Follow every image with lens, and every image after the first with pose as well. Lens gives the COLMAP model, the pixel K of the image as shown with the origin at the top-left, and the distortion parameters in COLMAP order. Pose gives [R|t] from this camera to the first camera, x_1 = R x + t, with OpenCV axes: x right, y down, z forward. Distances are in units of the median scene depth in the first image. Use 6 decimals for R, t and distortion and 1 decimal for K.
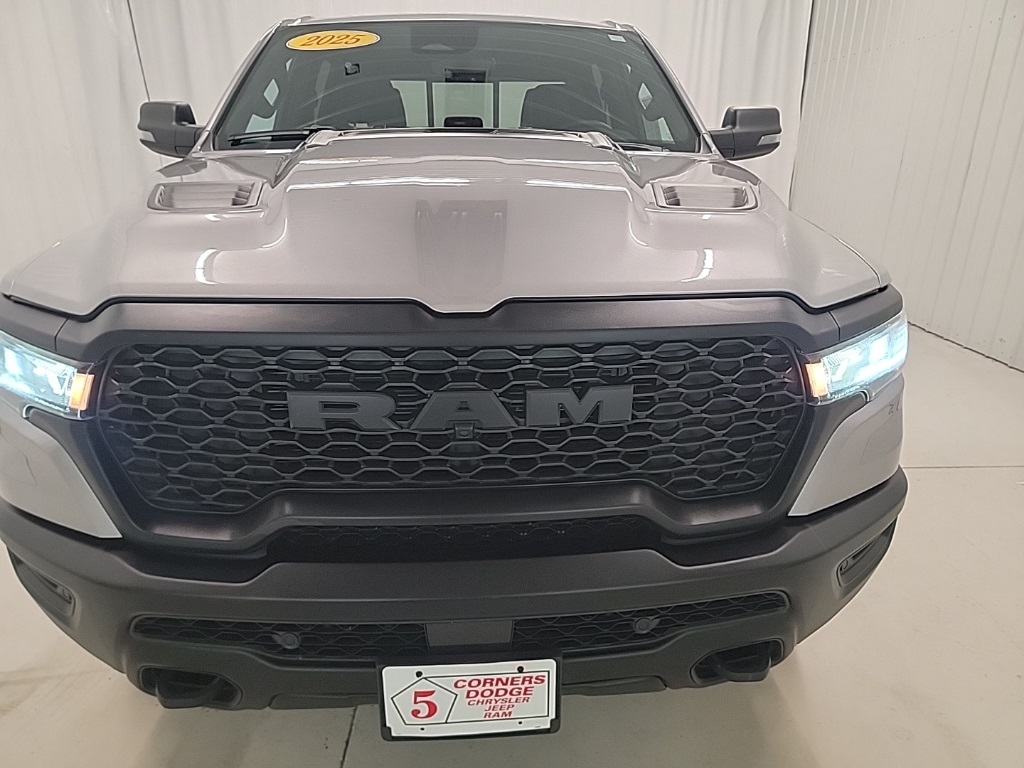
lens RADIAL K [[710.0, 0, 519.2], [0, 710.0, 315.0], [0, 0, 1]] dist [0.056864, -0.042065]
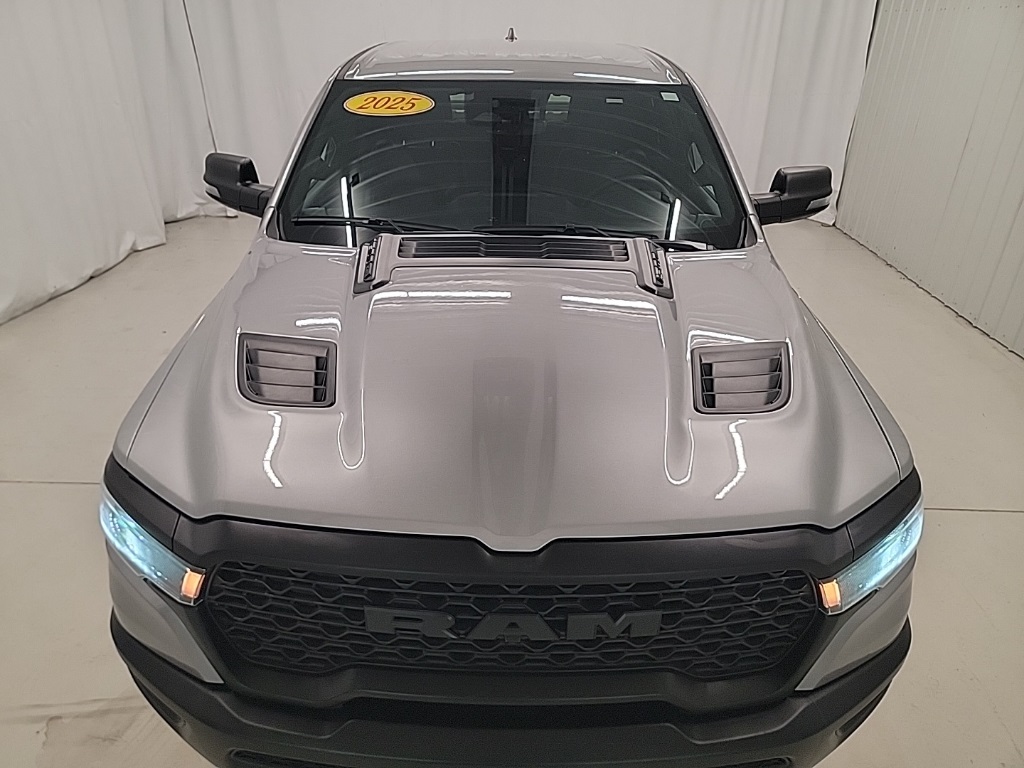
lens RADIAL K [[710.0, 0, 512.7], [0, 710.0, 336.0], [0, 0, 1]] dist [0.056864, -0.042065]
pose [[0.997575, 0.042647, -0.055011, -0.015051], [-0.036006, 0.992535, 0.116528, -0.206252], [0.059570, -0.114265, 0.991663, -0.045719]]
